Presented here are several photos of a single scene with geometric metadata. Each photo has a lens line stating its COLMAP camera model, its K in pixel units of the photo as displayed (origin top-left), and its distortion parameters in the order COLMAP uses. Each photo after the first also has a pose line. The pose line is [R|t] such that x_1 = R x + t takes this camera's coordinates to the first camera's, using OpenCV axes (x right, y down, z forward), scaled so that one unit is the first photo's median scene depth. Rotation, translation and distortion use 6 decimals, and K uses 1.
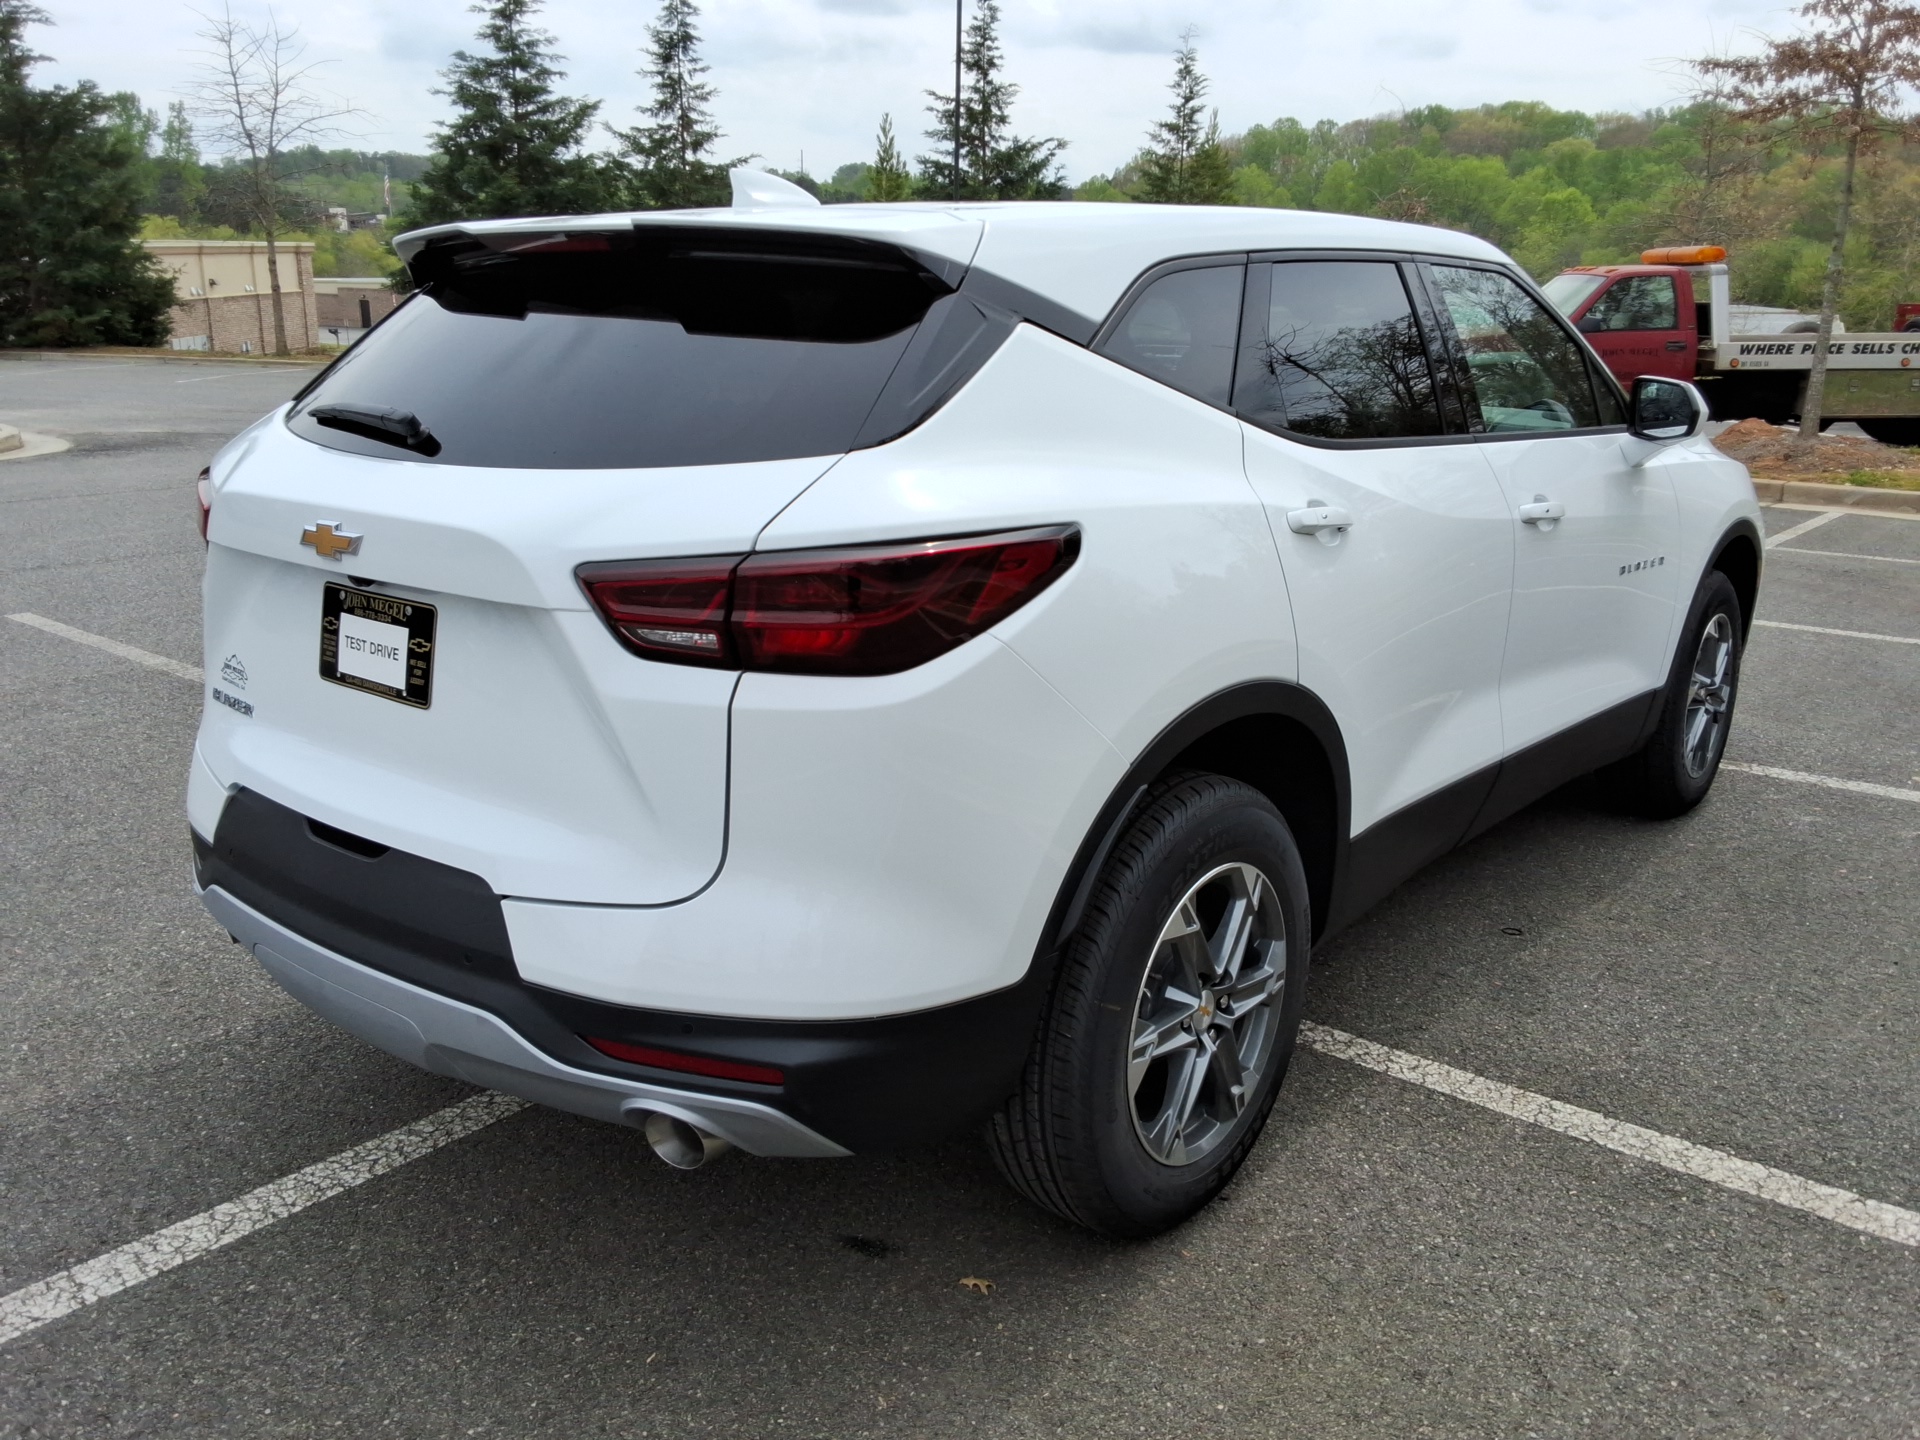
lens RADIAL K [[1541.9, 0, 978.4], [0, 1541.9, 696.2], [0, 0, 1]] dist [0.125224, -0.211484]
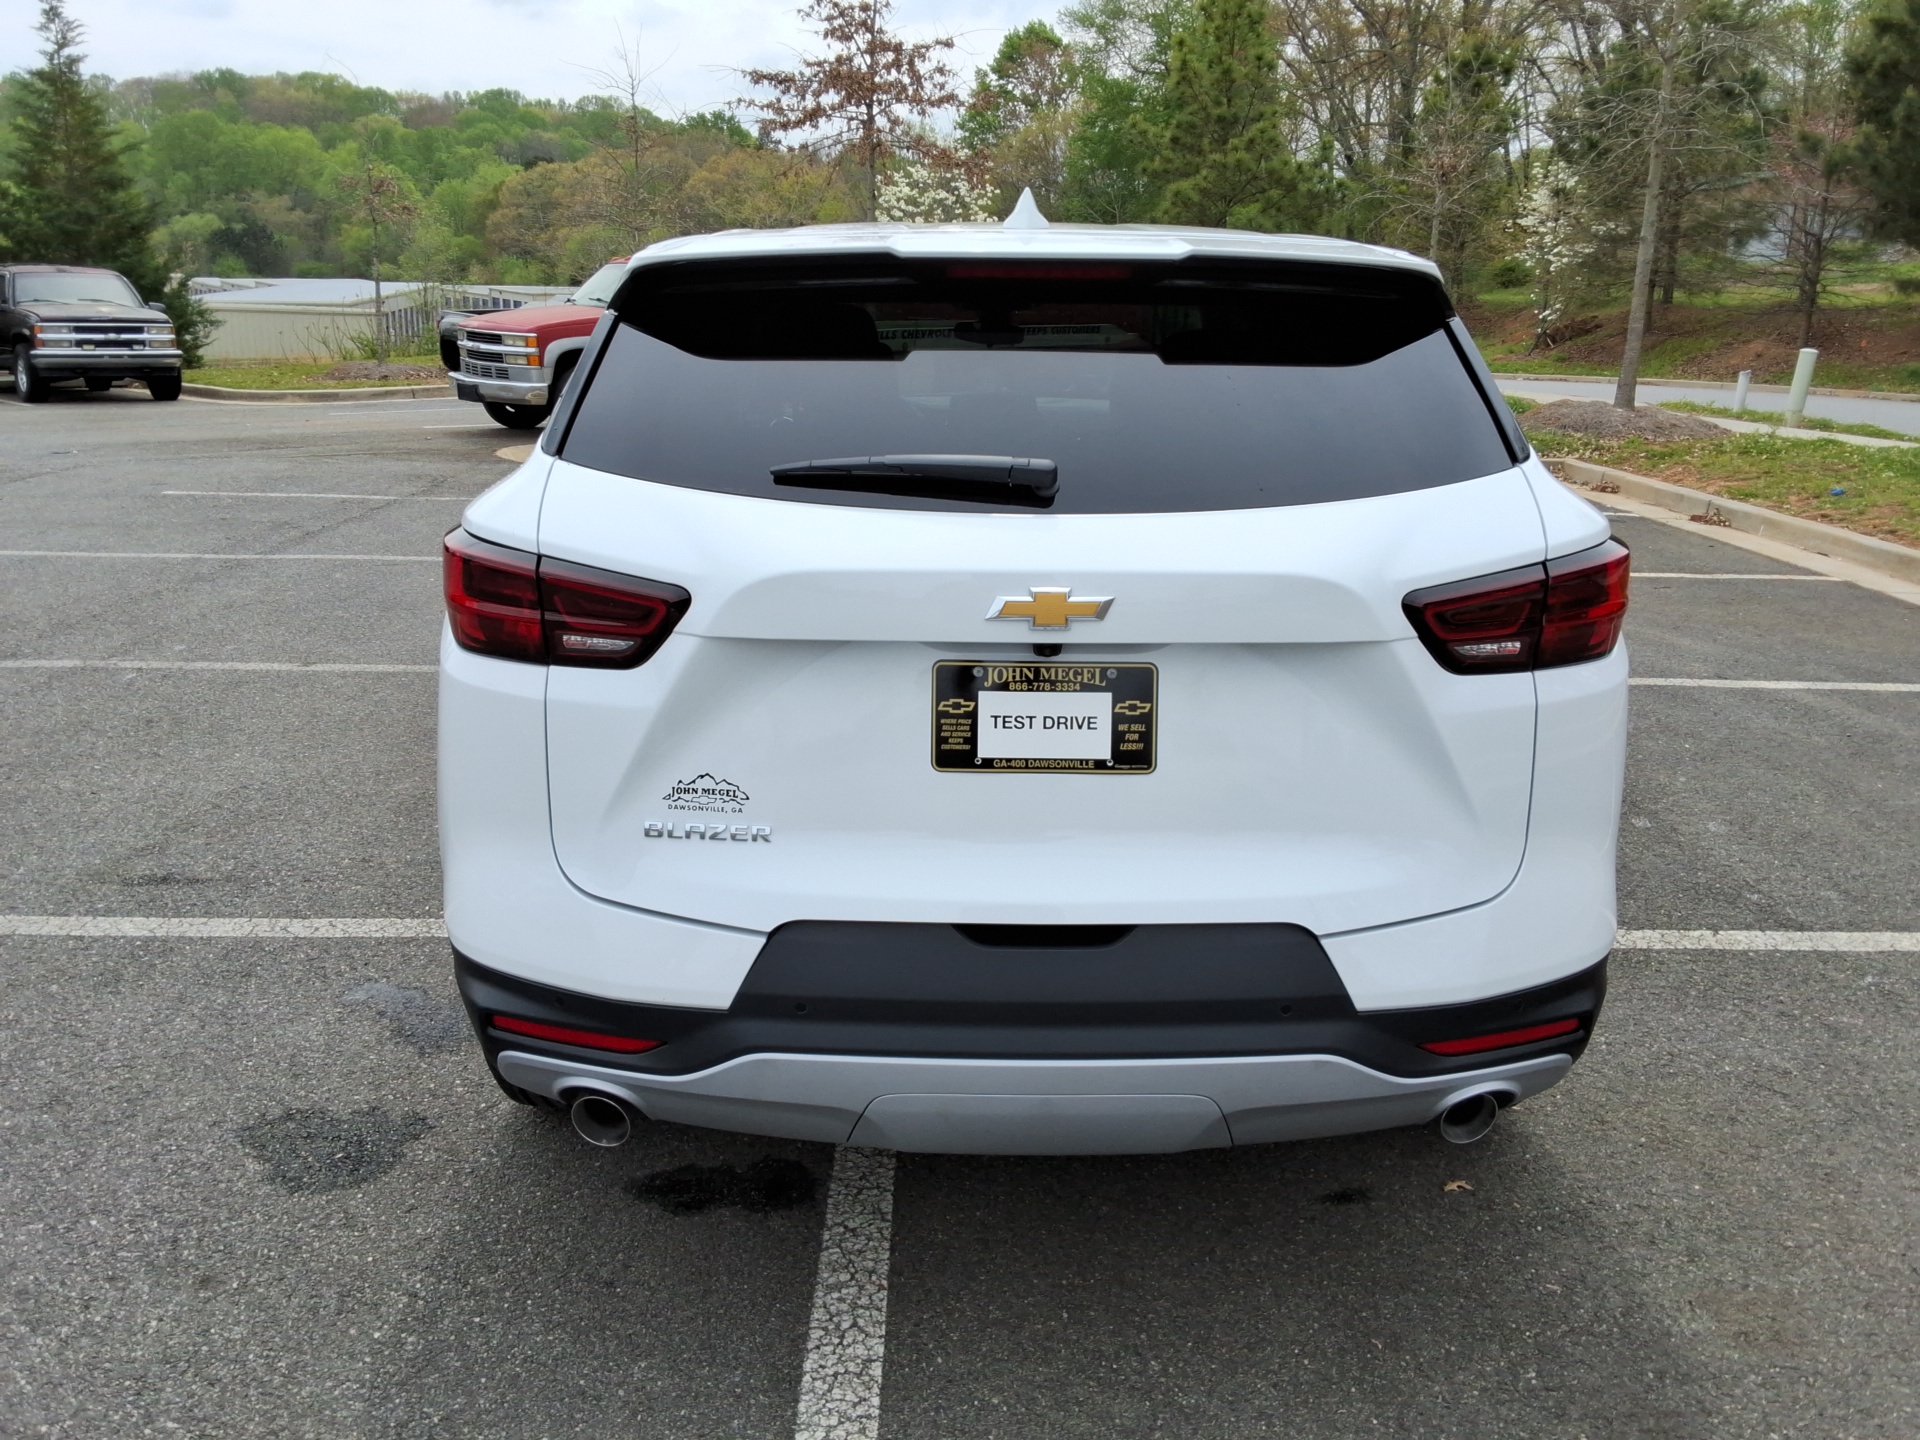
lens RADIAL K [[1543.2, 0, 974.4], [0, 1543.2, 689.7], [0, 0, 1]] dist [0.119389, -0.193733]
pose [[0.767783, -0.155503, 0.621553, -0.169198], [0.149527, 0.986801, 0.062177, -0.019395], [-0.623017, 0.045200, 0.780901, 0.055877]]
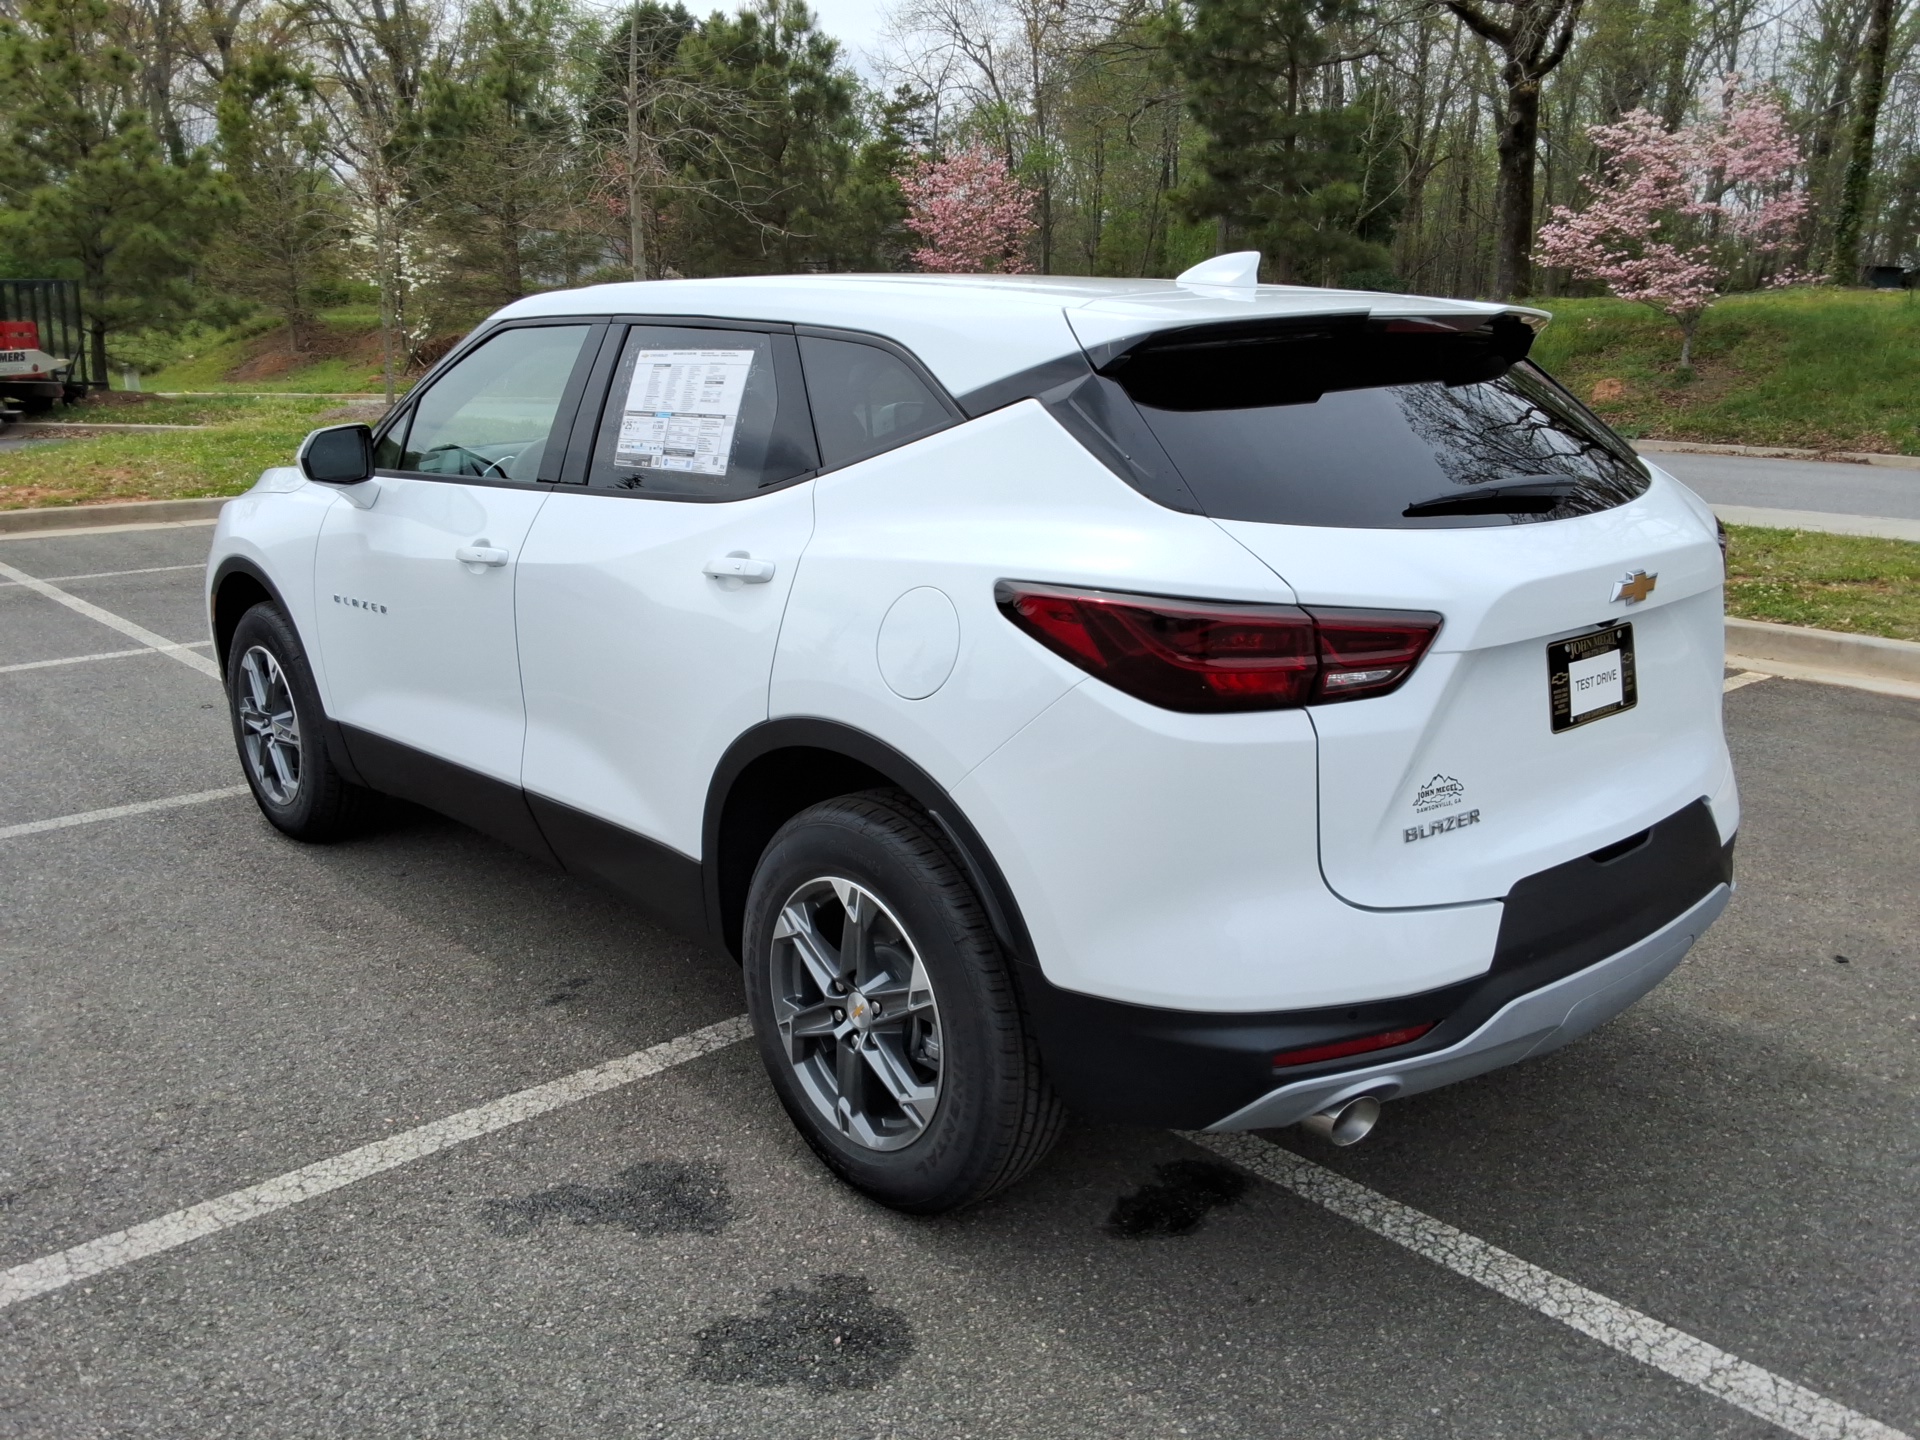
lens RADIAL K [[1543.2, 0, 974.4], [0, 1543.2, 689.7], [0, 0, 1]] dist [0.119389, -0.193733]
pose [[0.140657, -0.234731, 0.961830, -0.270842], [0.240309, 0.950531, 0.196832, -0.062595], [-0.960452, 0.203450, 0.190106, 0.211889]]
